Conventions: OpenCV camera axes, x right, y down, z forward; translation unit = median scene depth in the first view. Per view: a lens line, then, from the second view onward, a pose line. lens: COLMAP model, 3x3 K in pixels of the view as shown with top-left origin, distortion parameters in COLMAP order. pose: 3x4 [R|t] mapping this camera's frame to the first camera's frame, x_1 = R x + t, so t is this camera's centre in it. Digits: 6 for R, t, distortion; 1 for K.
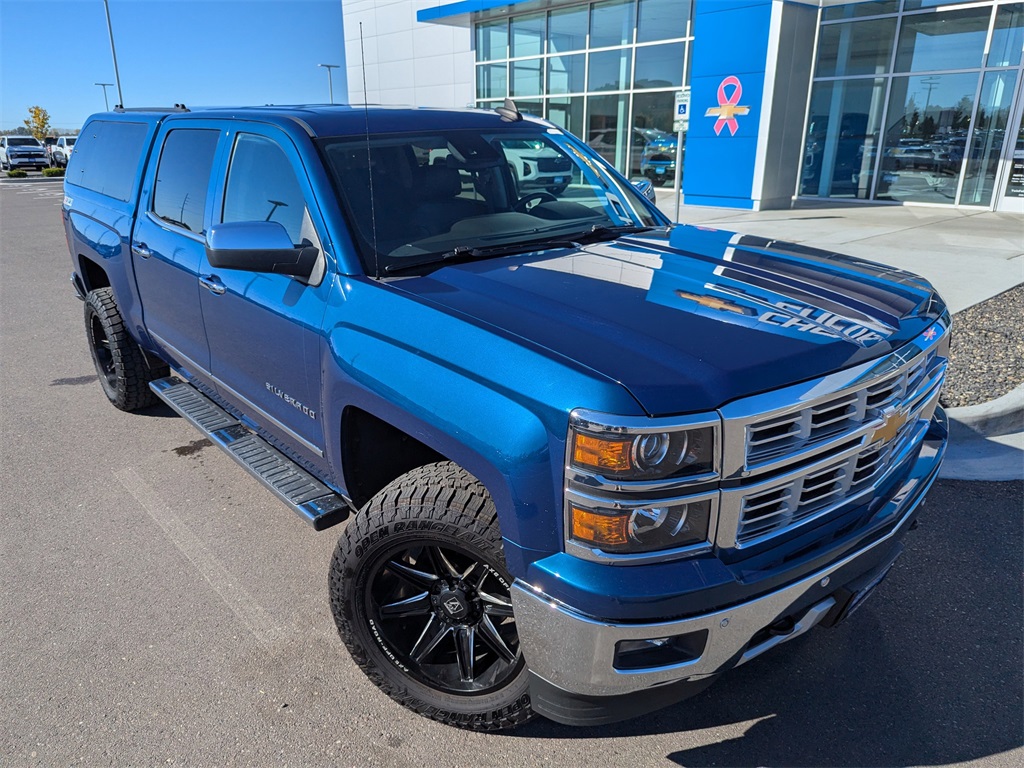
lens RADIAL K [[739.8, 0, 515.6], [0, 739.8, 383.5], [0, 0, 1]] dist [0.037782, -0.036550]
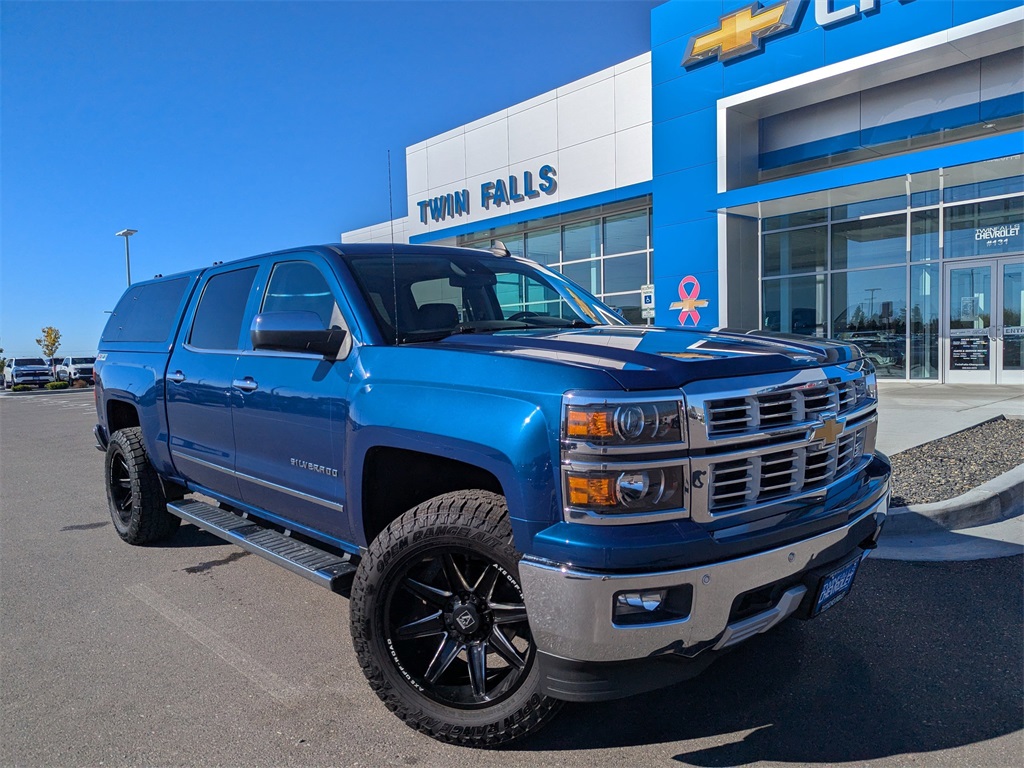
lens RADIAL K [[739.3, 0, 520.0], [0, 739.3, 384.7], [0, 0, 1]] dist [0.045425, -0.046038]
pose [[0.999117, -0.029877, 0.029548, -0.016072], [0.036964, 0.959324, -0.279875, 0.173798], [-0.019984, 0.280720, 0.959582, -0.091578]]
